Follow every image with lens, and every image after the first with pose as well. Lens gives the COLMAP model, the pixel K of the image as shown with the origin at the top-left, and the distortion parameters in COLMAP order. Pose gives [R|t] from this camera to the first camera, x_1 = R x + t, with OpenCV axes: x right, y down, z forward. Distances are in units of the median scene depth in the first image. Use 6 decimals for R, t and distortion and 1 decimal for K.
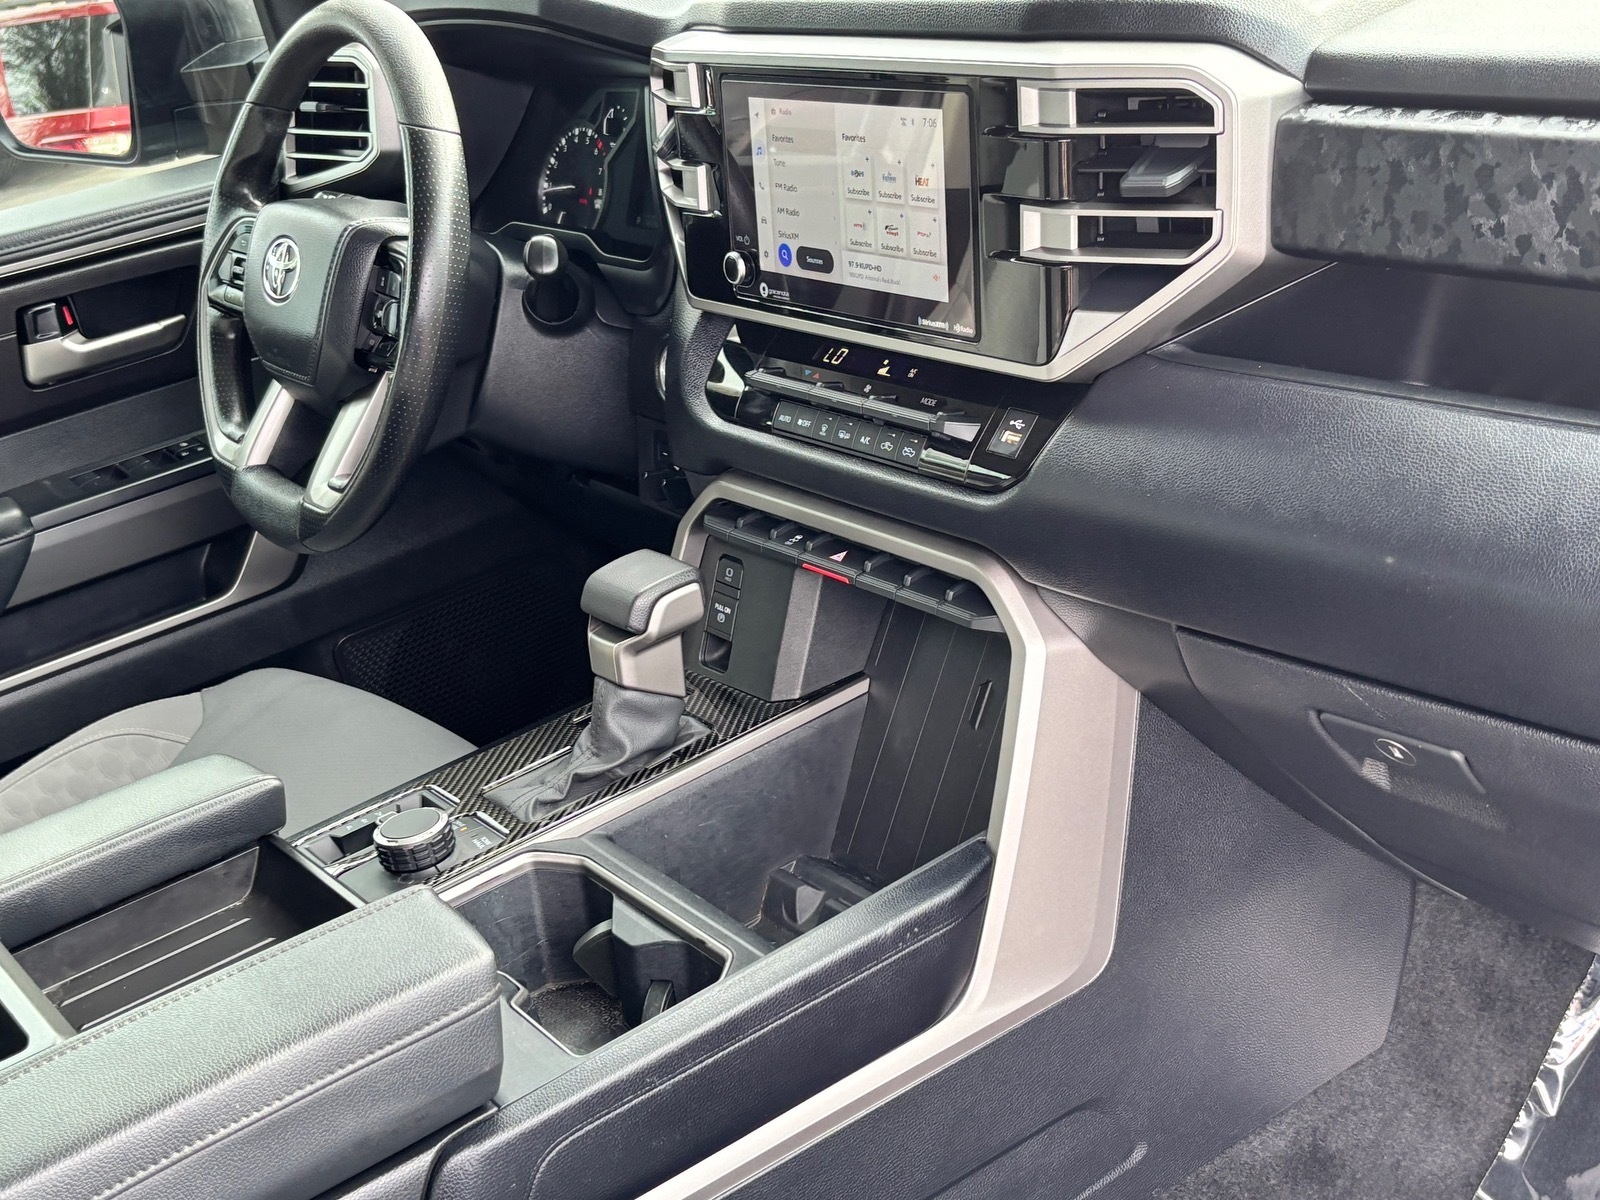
lens RADIAL K [[2039.6, 0, 803.4], [0, 2039.6, 607.4], [0, 0, 1]] dist [0.228921, -0.813569]
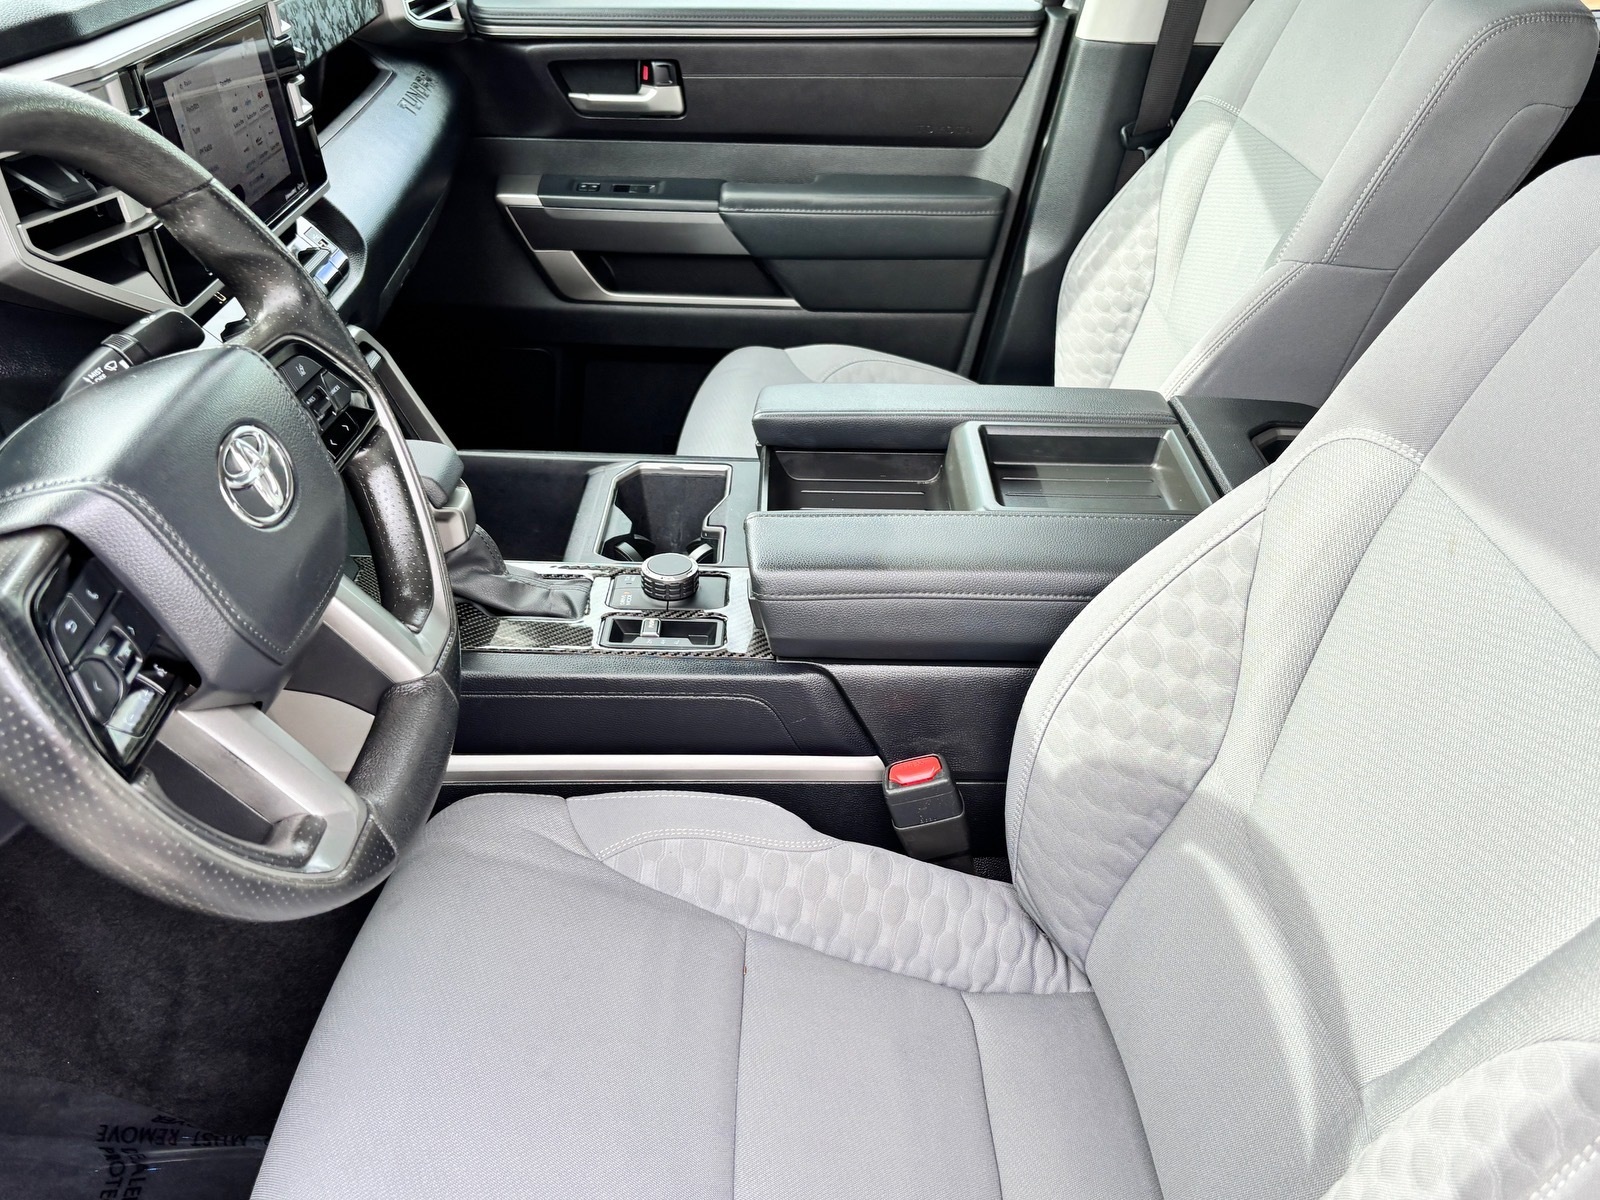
lens RADIAL K [[1455.8, 0, 803.6], [0, 1455.8, 606.7], [0, 0, 1]] dist [0.009985, 0.009119]
pose [[-0.792530, -0.174561, 0.584315, -0.812535], [0.335053, 0.675946, 0.656381, -0.463475], [-0.509544, 0.715979, -0.477221, 1.423433]]
